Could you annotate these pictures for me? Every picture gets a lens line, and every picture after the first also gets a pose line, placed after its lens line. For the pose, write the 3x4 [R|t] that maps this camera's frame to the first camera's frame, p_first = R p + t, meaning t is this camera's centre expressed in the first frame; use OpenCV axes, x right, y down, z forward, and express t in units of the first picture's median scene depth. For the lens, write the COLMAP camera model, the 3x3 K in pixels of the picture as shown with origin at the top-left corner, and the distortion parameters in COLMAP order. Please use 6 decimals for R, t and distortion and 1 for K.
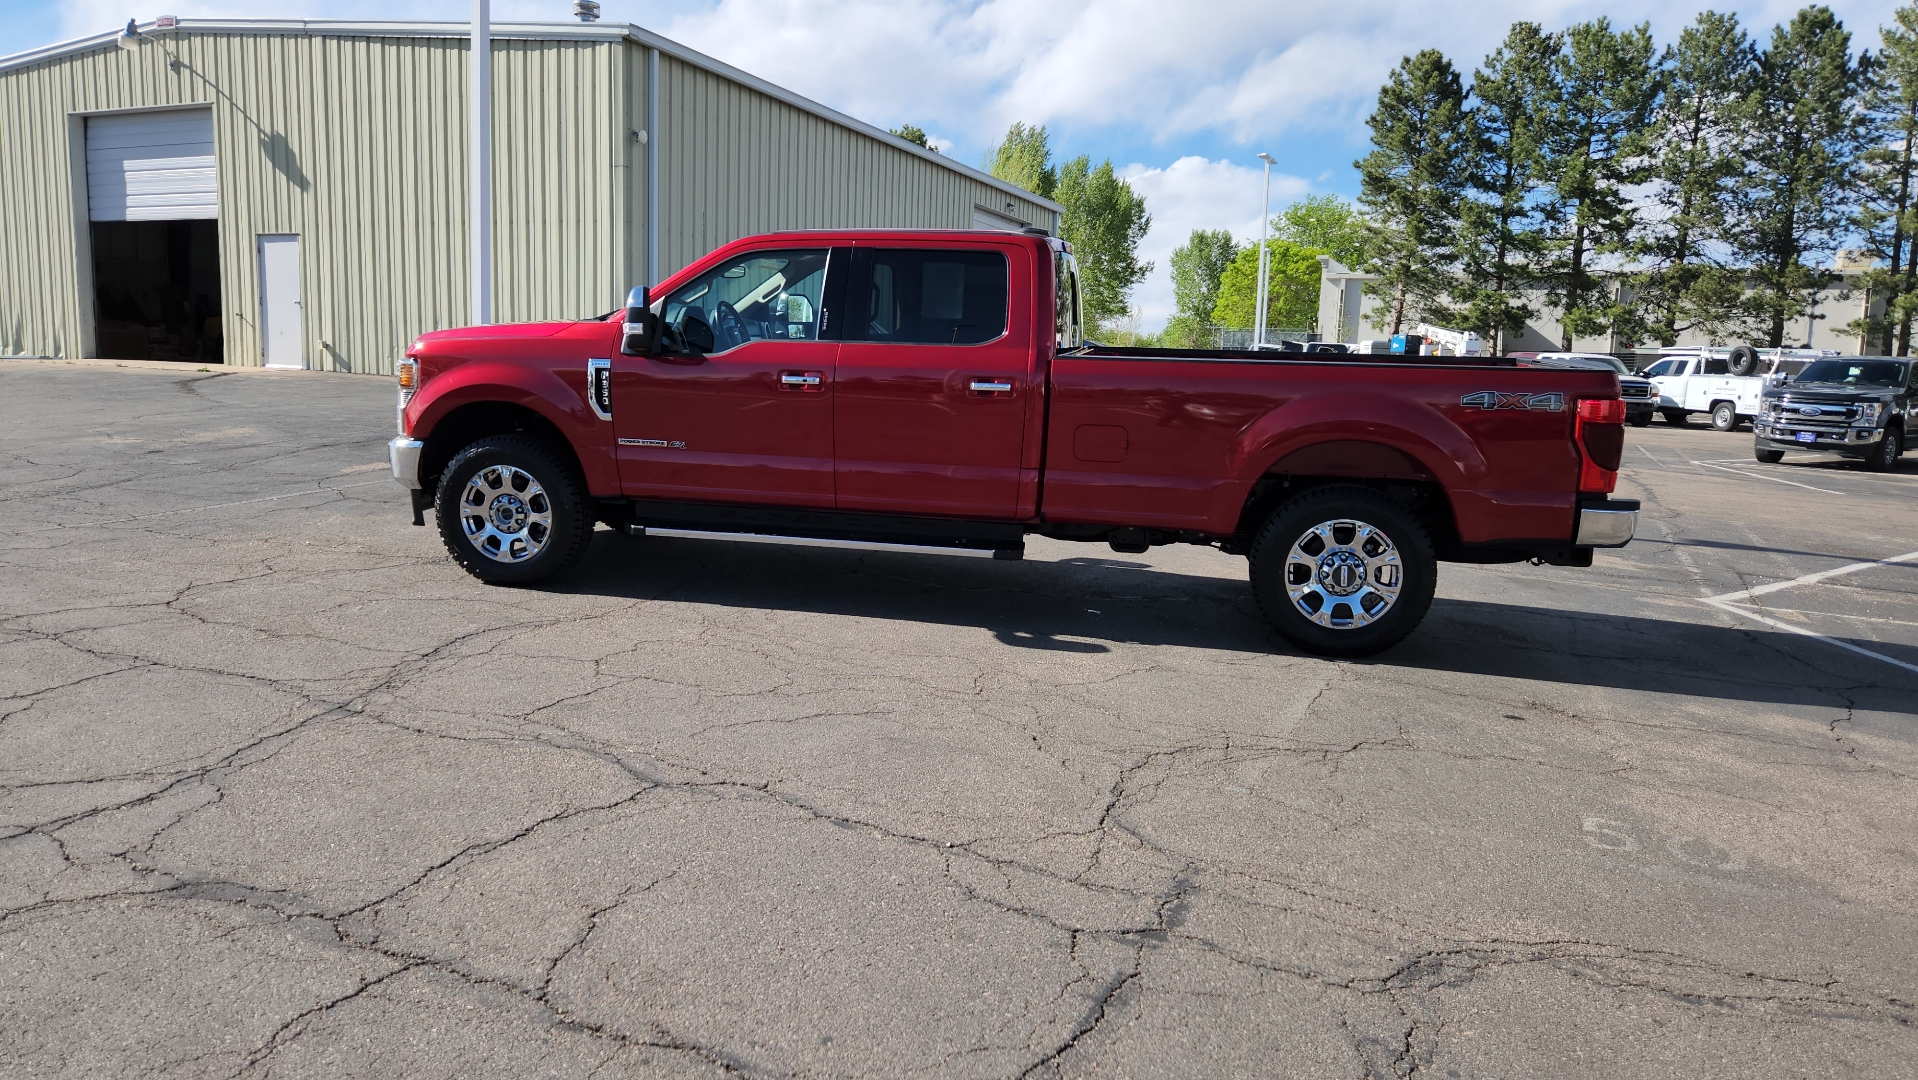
lens RADIAL K [[1280.3, 0, 922.8], [0, 1280.3, 526.2], [0, 0, 1]] dist [0.073503, -0.058173]
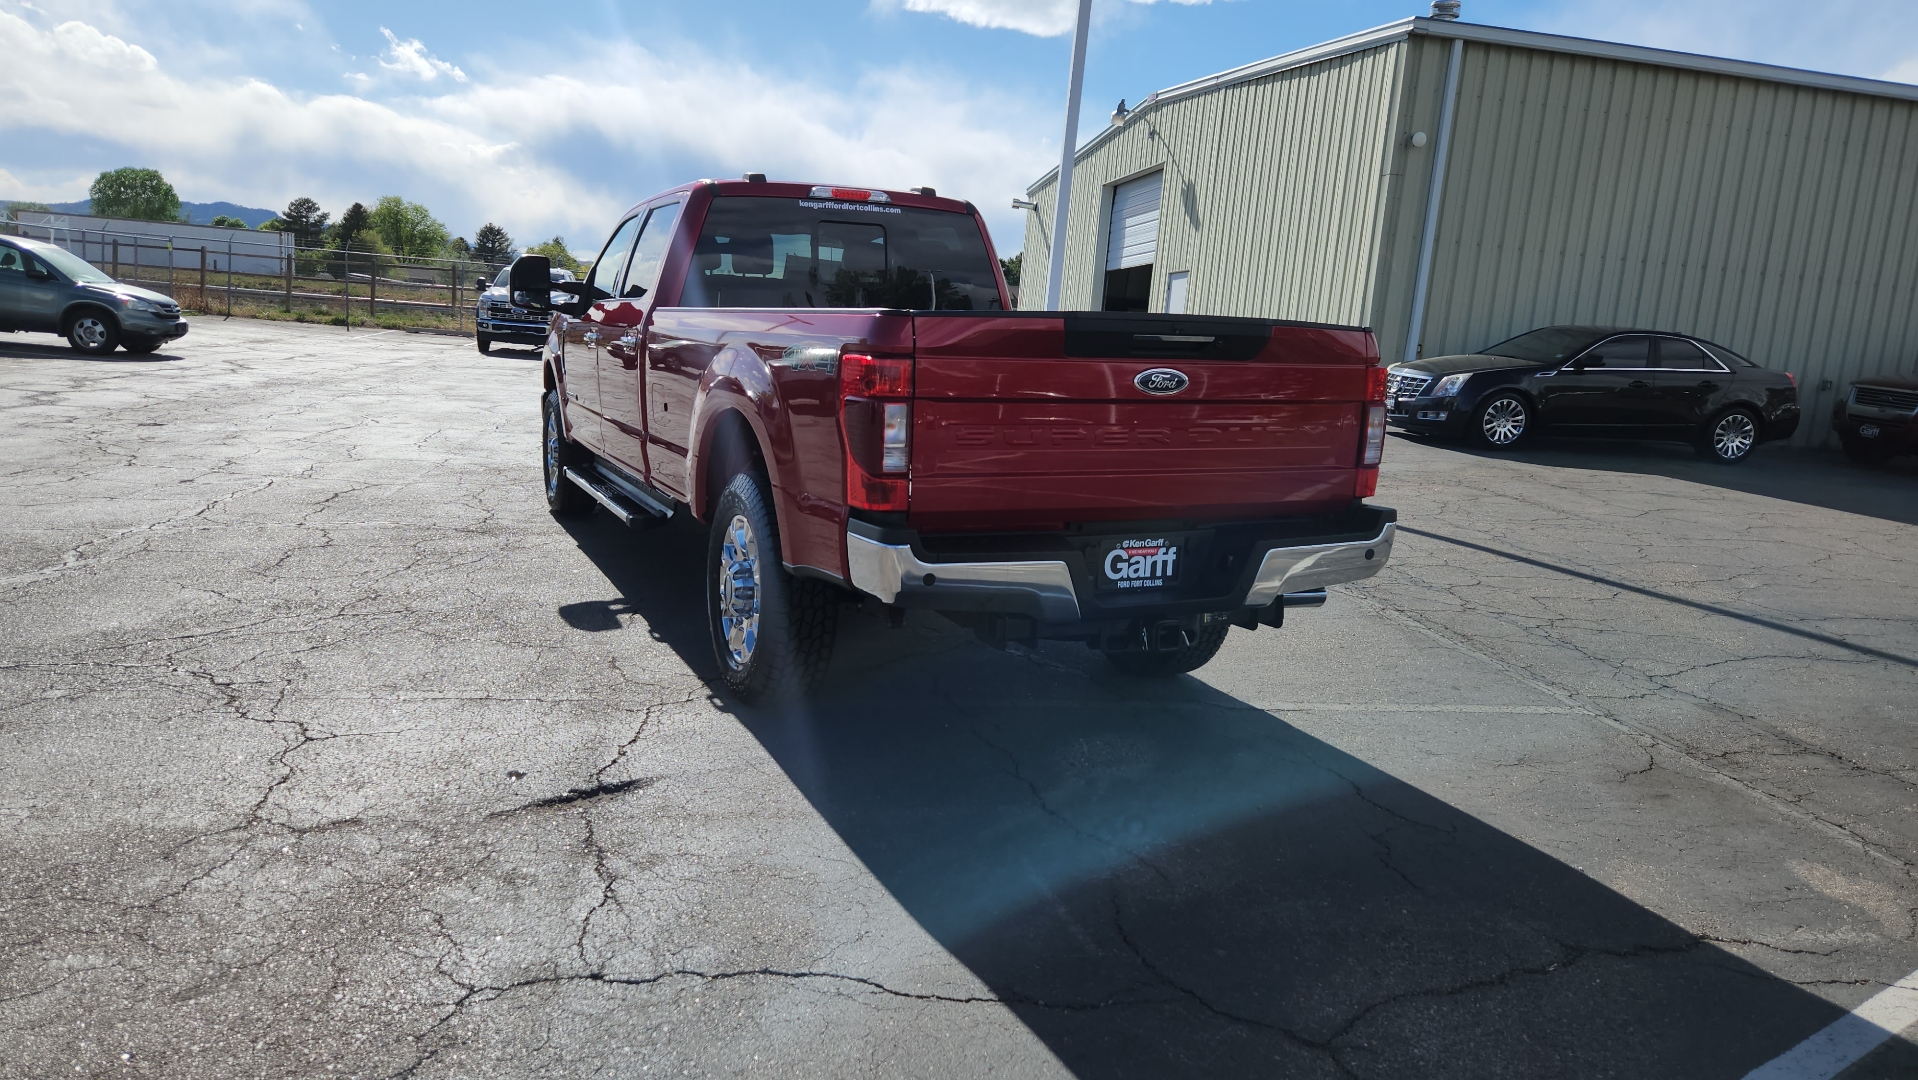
lens RADIAL K [[1278.6, 0, 932.9], [0, 1278.6, 534.7], [0, 0, 1]] dist [0.069568, -0.055897]
pose [[0.590013, 0.123962, -0.797821, 0.283274], [-0.153754, 0.987311, 0.039698, -0.011775], [0.792619, 0.099246, 0.601586, 0.182955]]
